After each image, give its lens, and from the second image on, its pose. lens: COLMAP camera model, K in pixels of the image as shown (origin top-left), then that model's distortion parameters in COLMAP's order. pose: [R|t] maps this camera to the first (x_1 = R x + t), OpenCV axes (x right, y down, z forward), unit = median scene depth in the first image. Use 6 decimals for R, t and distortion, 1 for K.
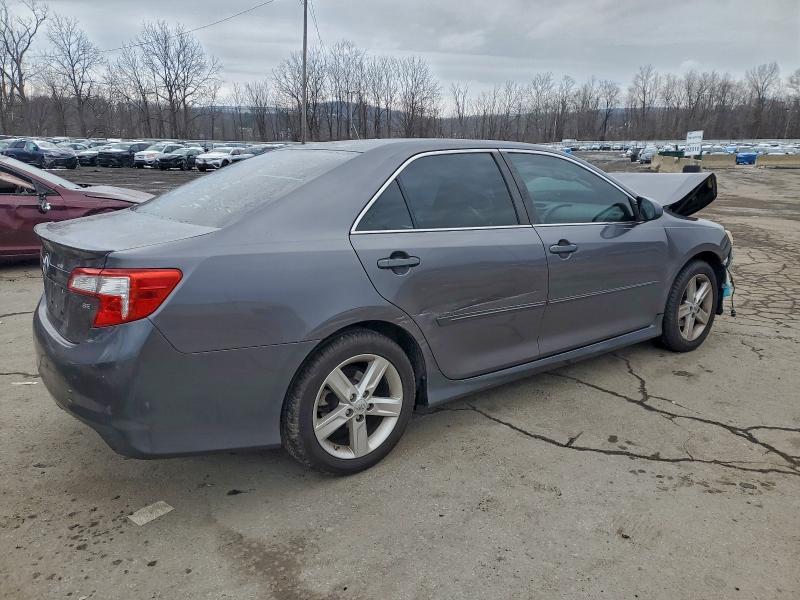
lens RADIAL K [[651.2, 0, 400.0], [0, 651.2, 300.0], [0, 0, 1]] dist [0.002514, -0.000039]
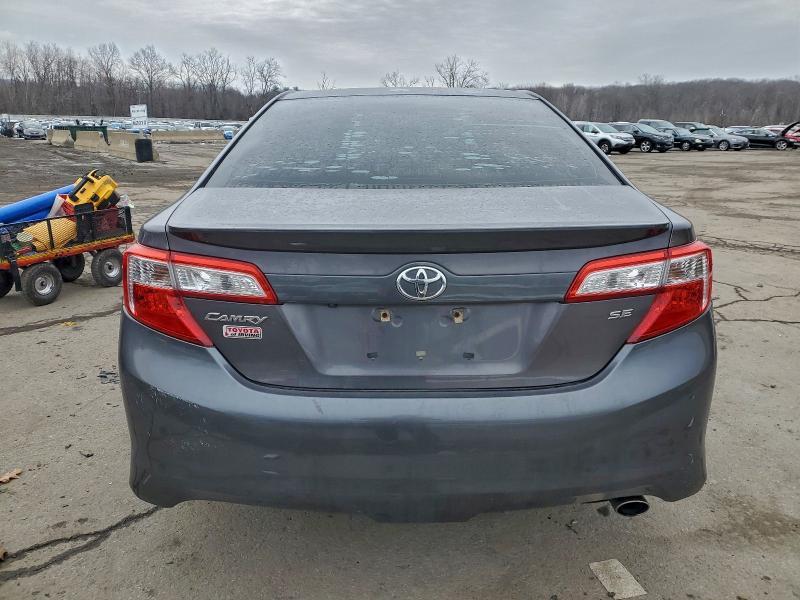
lens RADIAL K [[625.6, 0, 400.0], [0, 625.6, 300.0], [0, 0, 1]] dist [0.005245, 0.002438]
pose [[0.563838, -0.202833, 0.800591, -0.158427], [0.169233, 0.977178, 0.128386, -0.018350], [-0.808361, 0.063097, 0.585296, 0.116637]]
